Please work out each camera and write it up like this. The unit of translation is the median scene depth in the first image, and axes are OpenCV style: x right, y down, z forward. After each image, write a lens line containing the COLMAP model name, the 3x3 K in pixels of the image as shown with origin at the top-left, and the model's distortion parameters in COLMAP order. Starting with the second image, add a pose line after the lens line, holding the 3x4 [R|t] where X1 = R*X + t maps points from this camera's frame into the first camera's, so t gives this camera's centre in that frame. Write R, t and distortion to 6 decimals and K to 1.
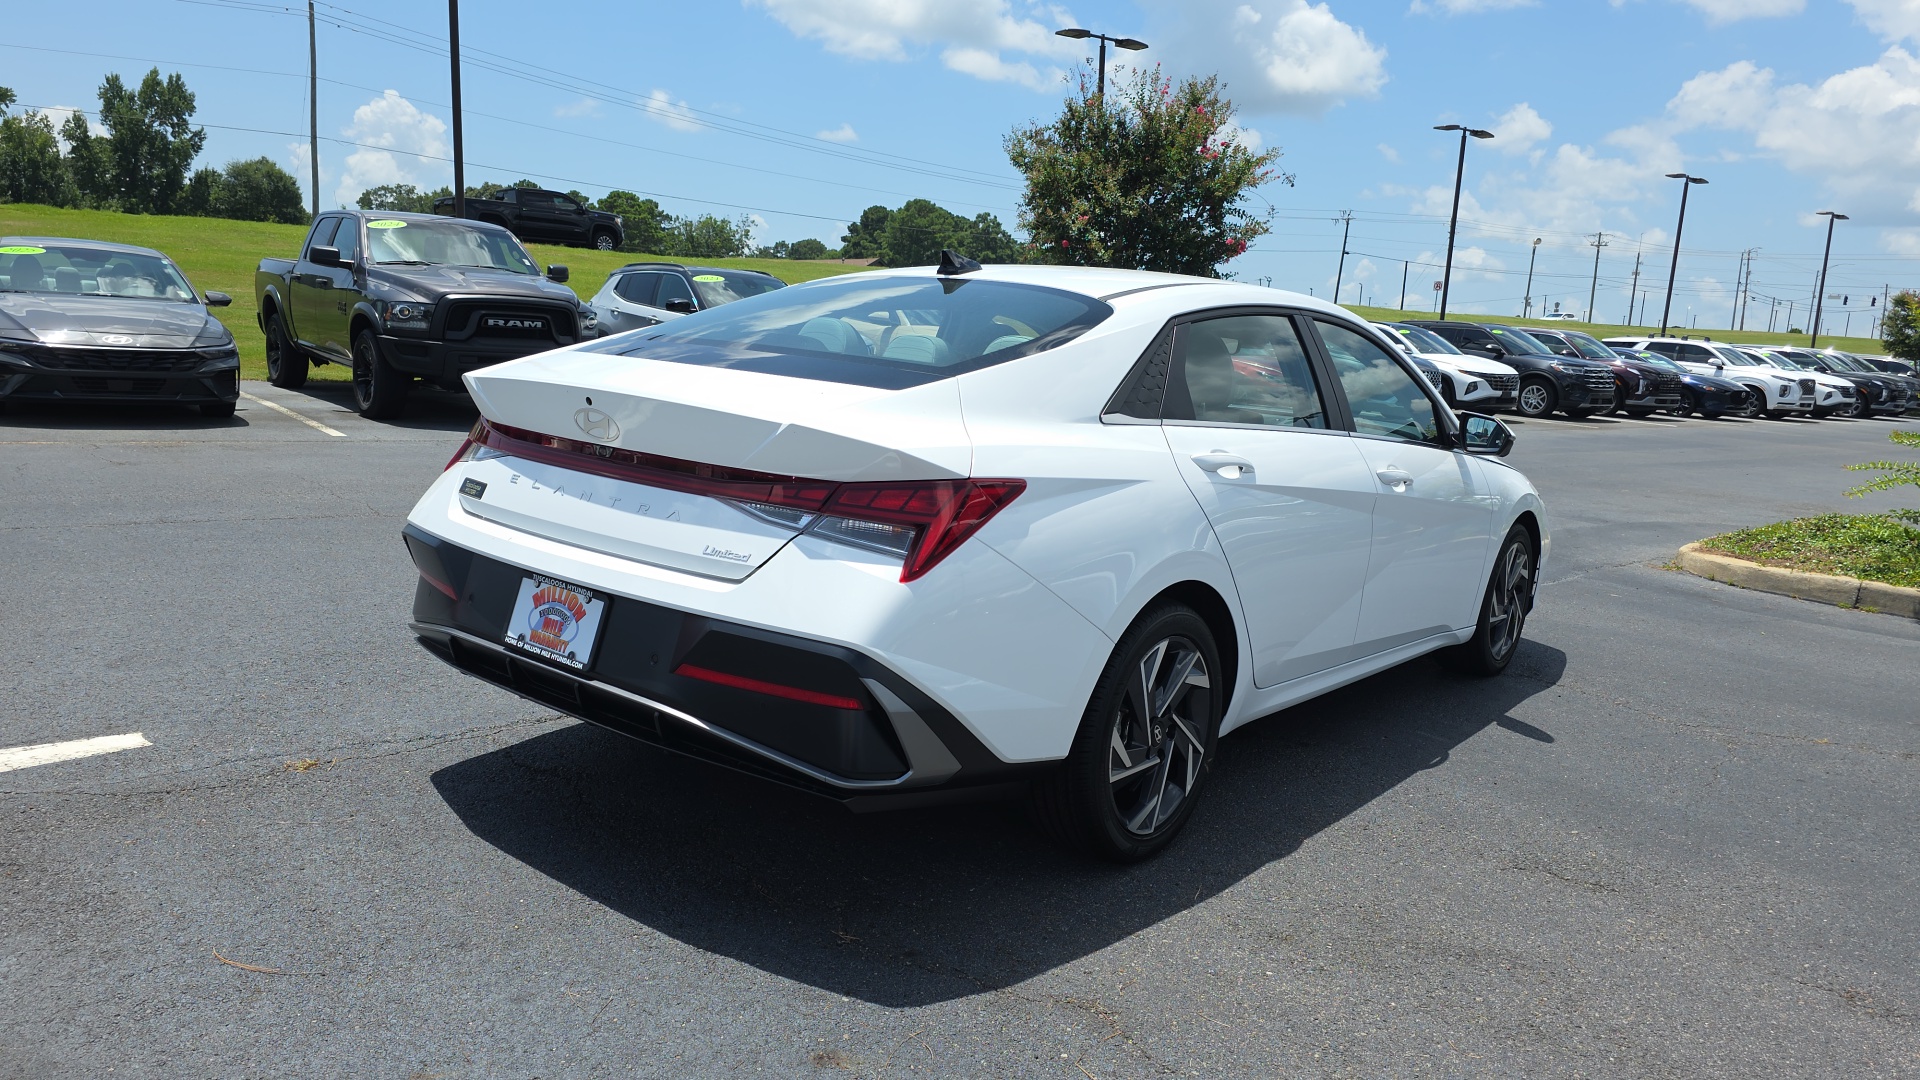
lens RADIAL K [[1324.2, 0, 946.9], [0, 1324.2, 548.6], [0, 0, 1]] dist [0.046138, -0.059150]
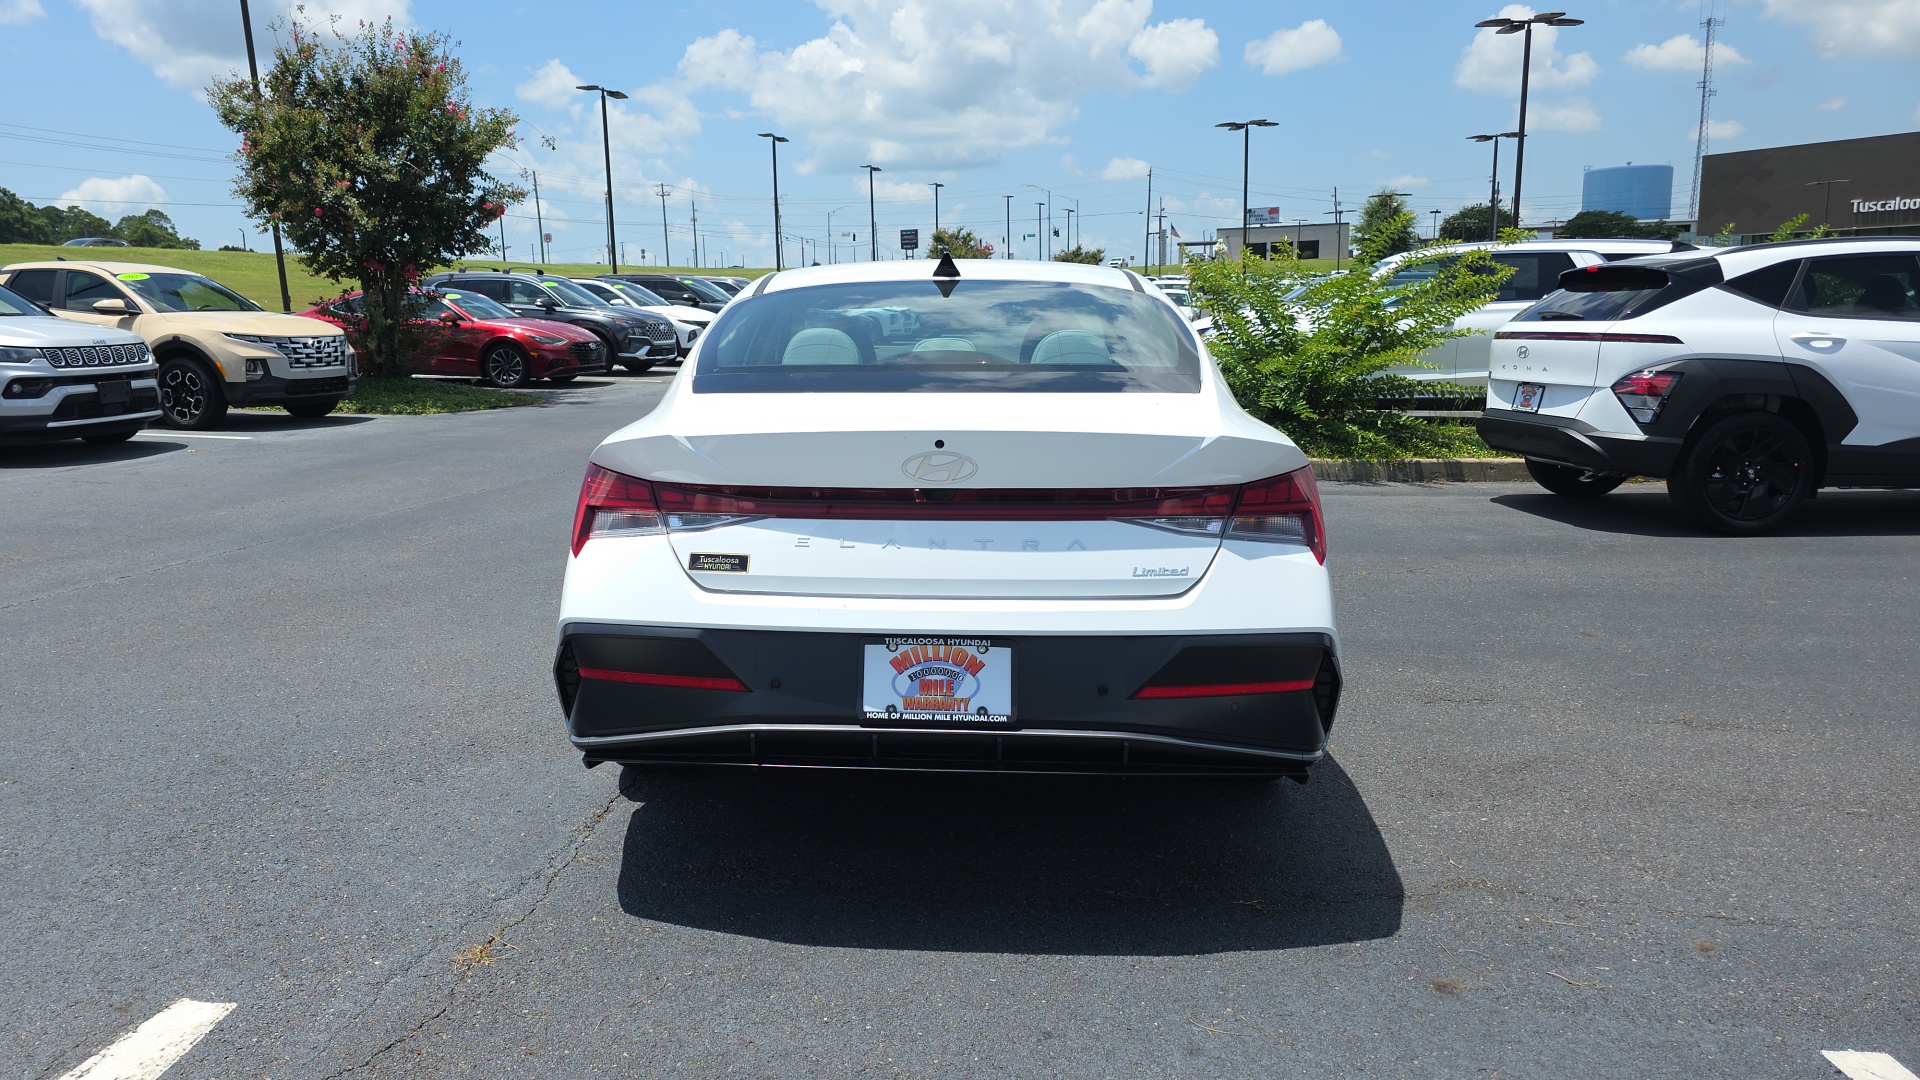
lens RADIAL K [[1325.6, 0, 906.6], [0, 1325.6, 545.6], [0, 0, 1]] dist [0.027175, -0.064035]
pose [[0.795827, -0.173155, 0.580238, -0.145763], [0.153938, 0.984614, 0.082694, -0.020822], [-0.585630, 0.023510, 0.810238, 0.045239]]
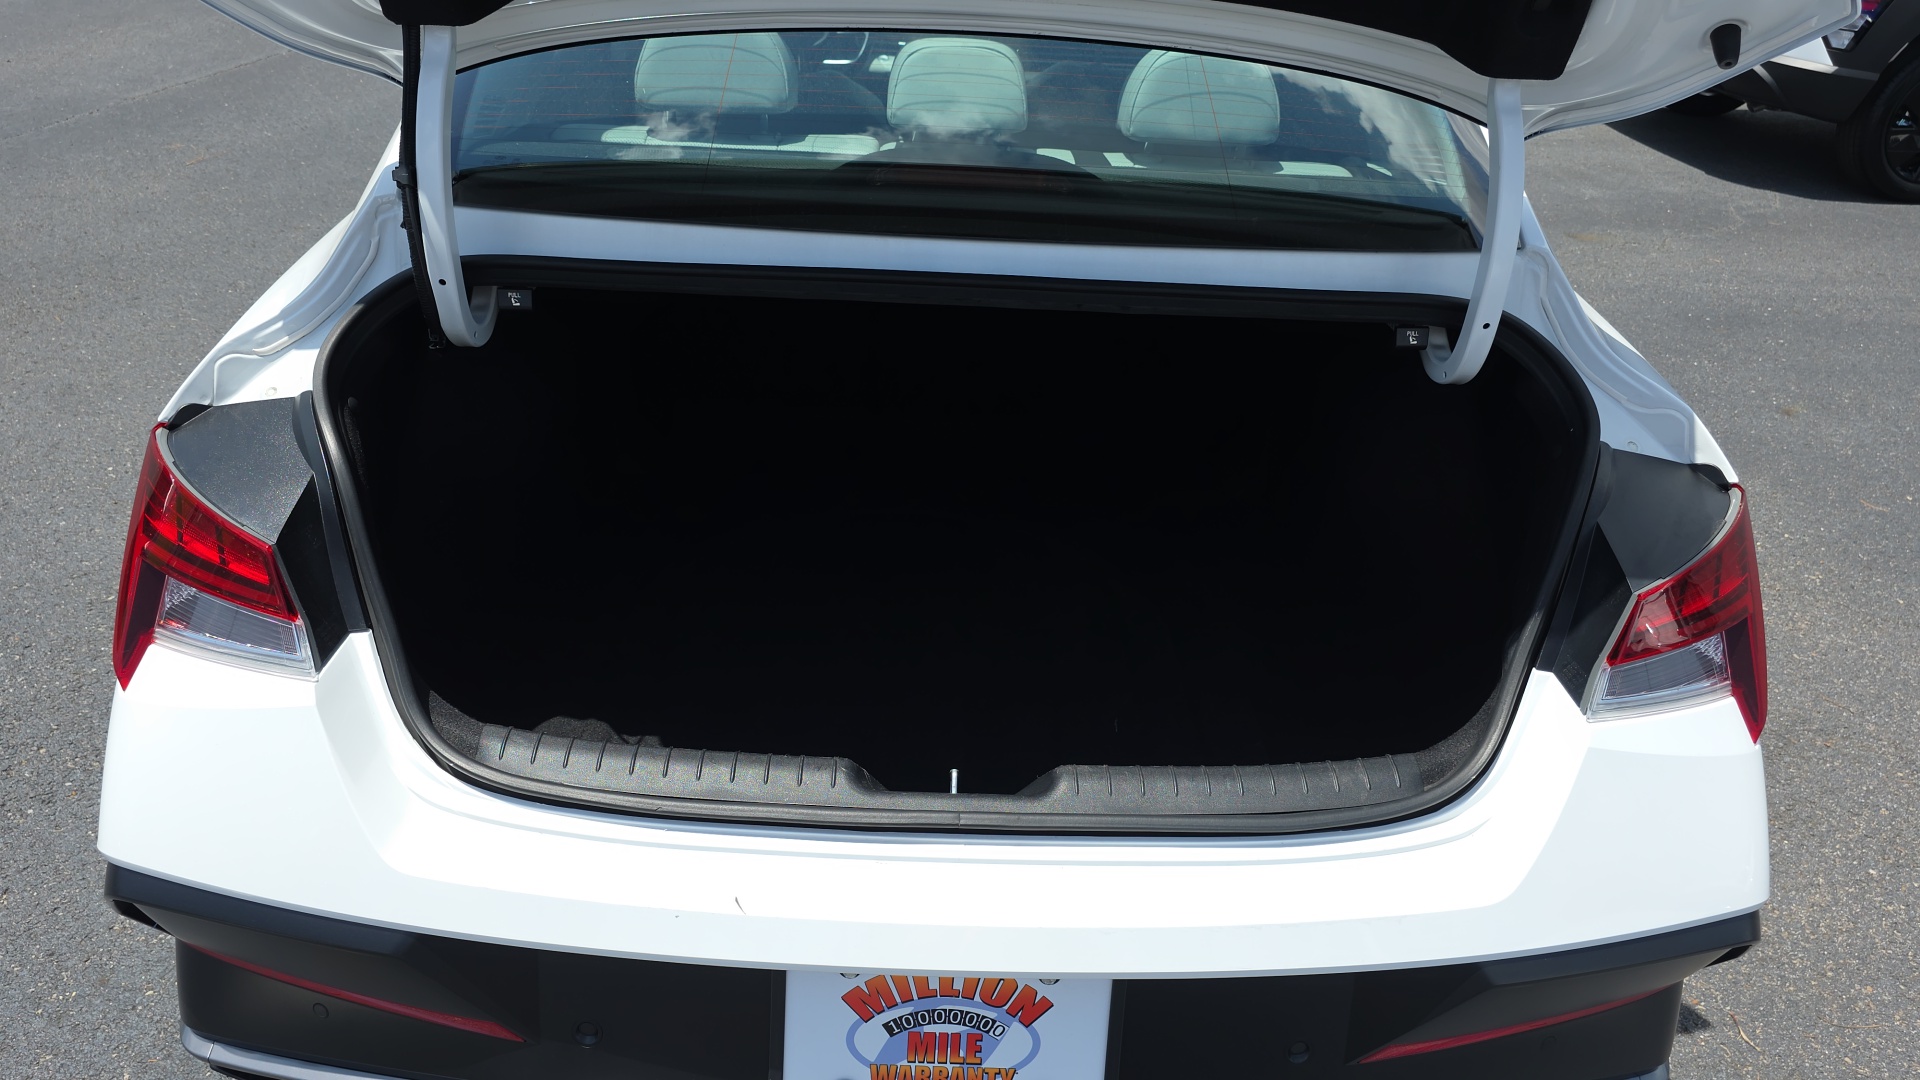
lens RADIAL K [[1287.5, 0, 970.1], [0, 1287.5, 542.1], [0, 0, 1]] dist [0.044175, -0.043639]
pose [[0.761791, -0.357983, 0.539929, -0.079880], [0.098769, 0.887888, 0.449332, -0.047520], [-0.640250, -0.288969, 0.711742, 0.130288]]
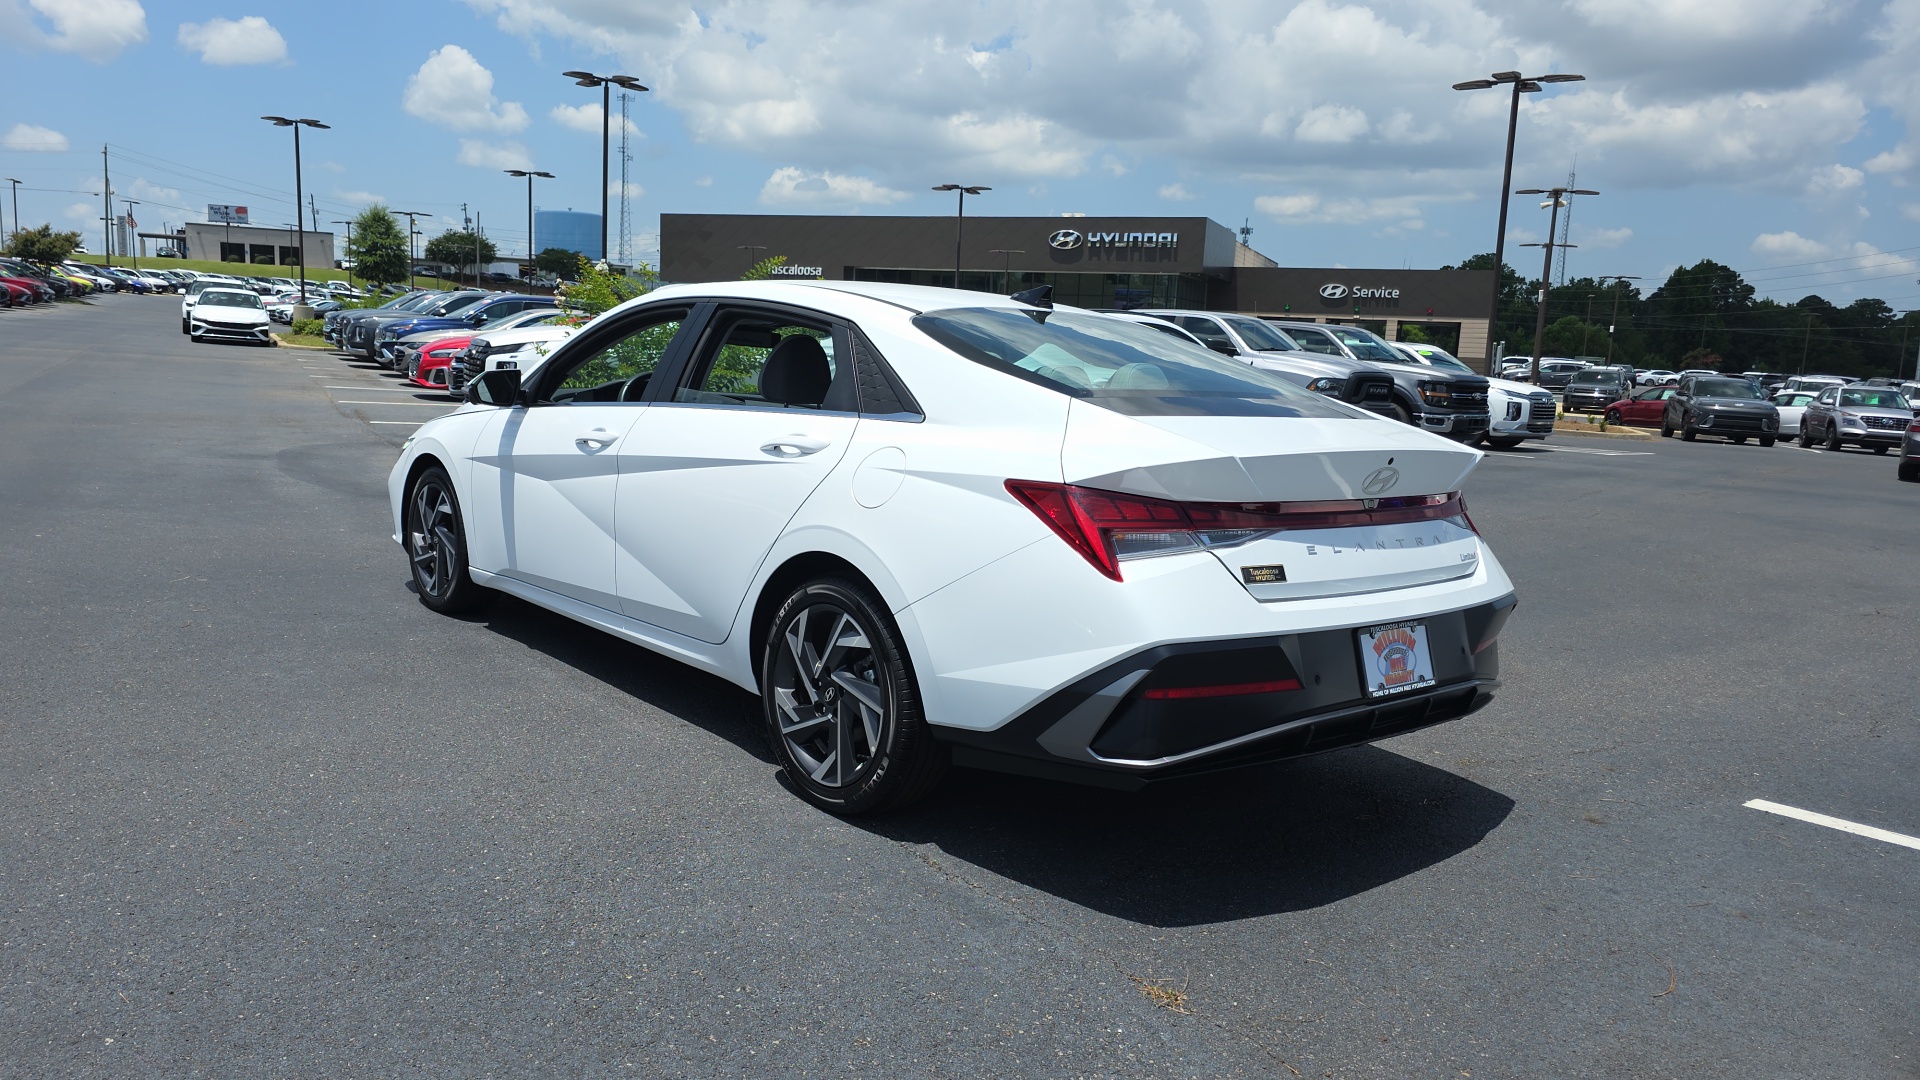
lens RADIAL K [[1268.1, 0, 959.1], [0, 1268.1, 533.4], [0, 0, 1]] dist [0.033312, -0.035875]
pose [[0.145376, -0.189652, 0.971029, -0.240017], [0.108019, 0.978631, 0.174965, -0.048529], [-0.983462, 0.079454, 0.162755, 0.206444]]
